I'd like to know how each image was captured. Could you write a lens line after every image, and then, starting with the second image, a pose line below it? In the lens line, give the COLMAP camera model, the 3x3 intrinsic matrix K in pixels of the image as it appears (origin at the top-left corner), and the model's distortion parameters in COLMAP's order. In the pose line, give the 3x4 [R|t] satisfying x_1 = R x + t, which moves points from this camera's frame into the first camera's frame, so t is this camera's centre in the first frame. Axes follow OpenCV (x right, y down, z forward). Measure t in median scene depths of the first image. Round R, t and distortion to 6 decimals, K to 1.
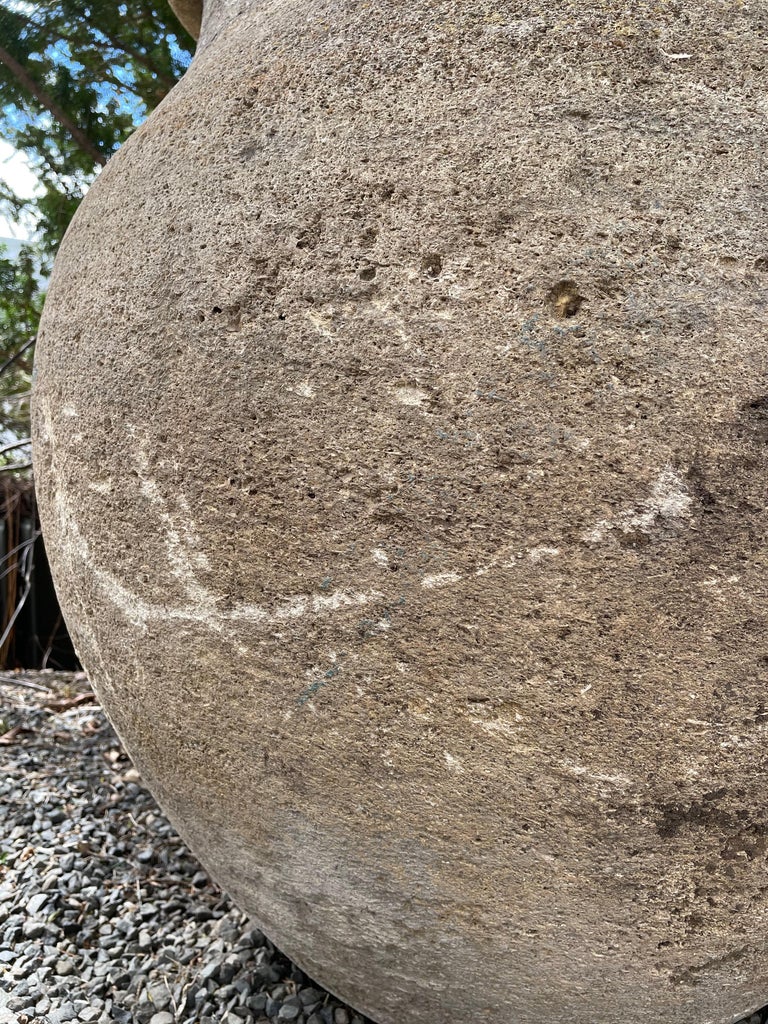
lens RADIAL K [[779.1, 0, 396.0], [0, 779.1, 511.1], [0, 0, 1]] dist [0.085345, -0.123629]
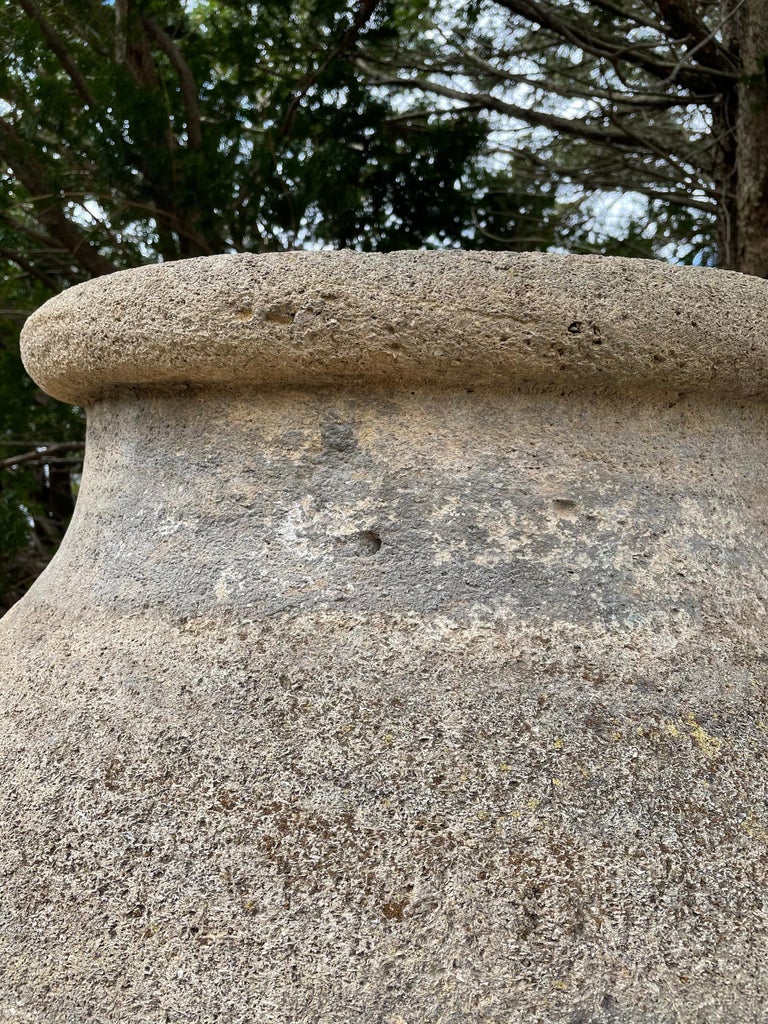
lens RADIAL K [[779.1, 0, 396.0], [0, 779.1, 511.1], [0, 0, 1]] dist [0.085345, -0.123629]
pose [[0.824108, 0.020027, 0.566078, -0.831528], [-0.007451, 0.999672, -0.024519, -1.016472], [-0.566383, 0.015988, 0.823987, 0.537886]]
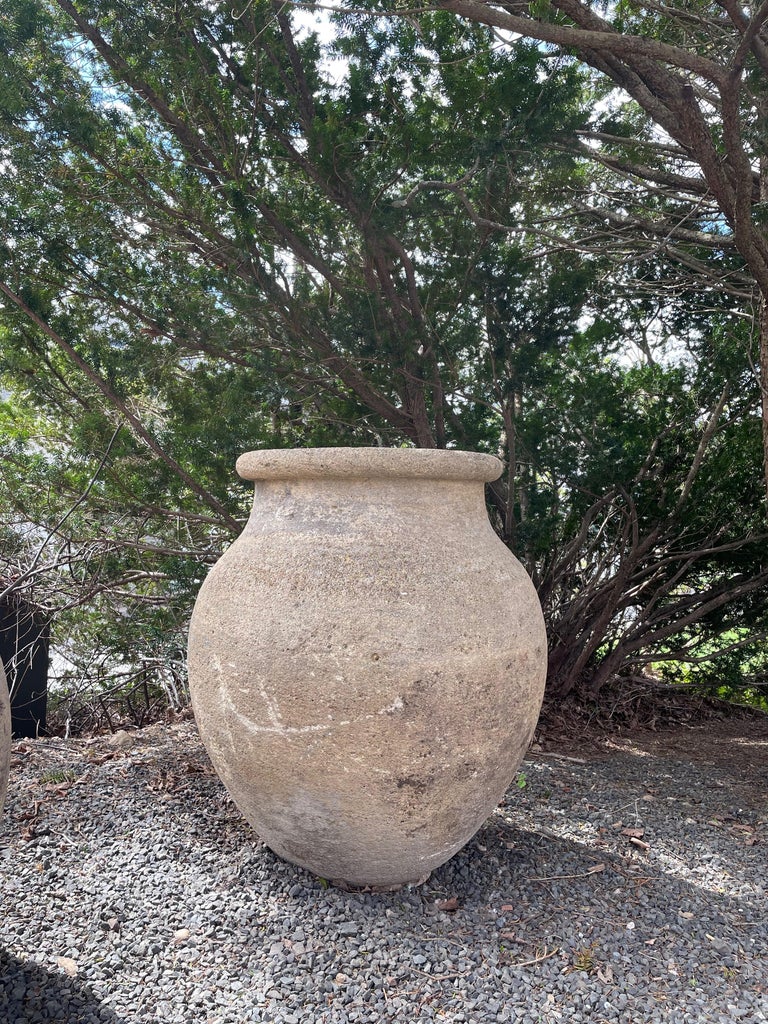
lens RADIAL K [[760.6, 0, 394.7], [0, 760.6, 505.5], [0, 0, 1]] dist [0.097800, -0.115949]
pose [[0.986969, 0.033417, 0.157405, -0.350315], [-0.021732, 0.996918, -0.075376, -0.740861], [-0.159439, 0.070973, 0.984653, -3.038632]]
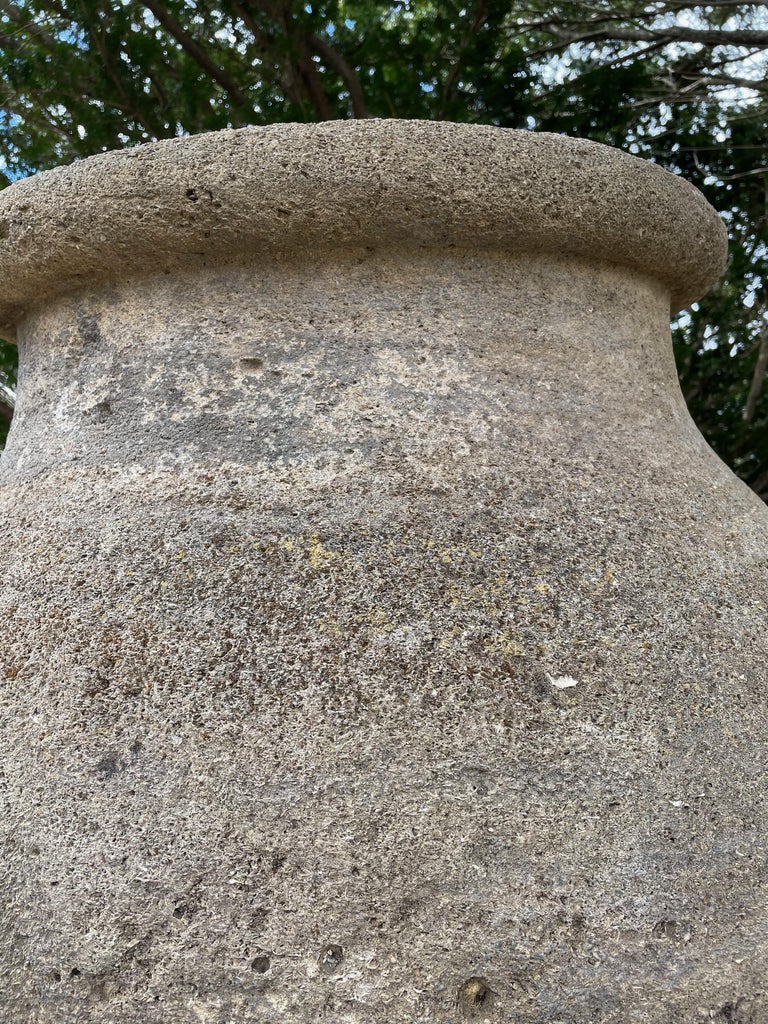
lens RADIAL K [[779.1, 0, 396.0], [0, 779.1, 511.1], [0, 0, 1]] dist [0.085345, -0.123629]
pose [[0.971756, -0.031637, 0.233857, -0.079373], [0.038700, 0.998921, -0.025675, -0.780145], [-0.232792, 0.034000, 0.971932, 0.068843]]
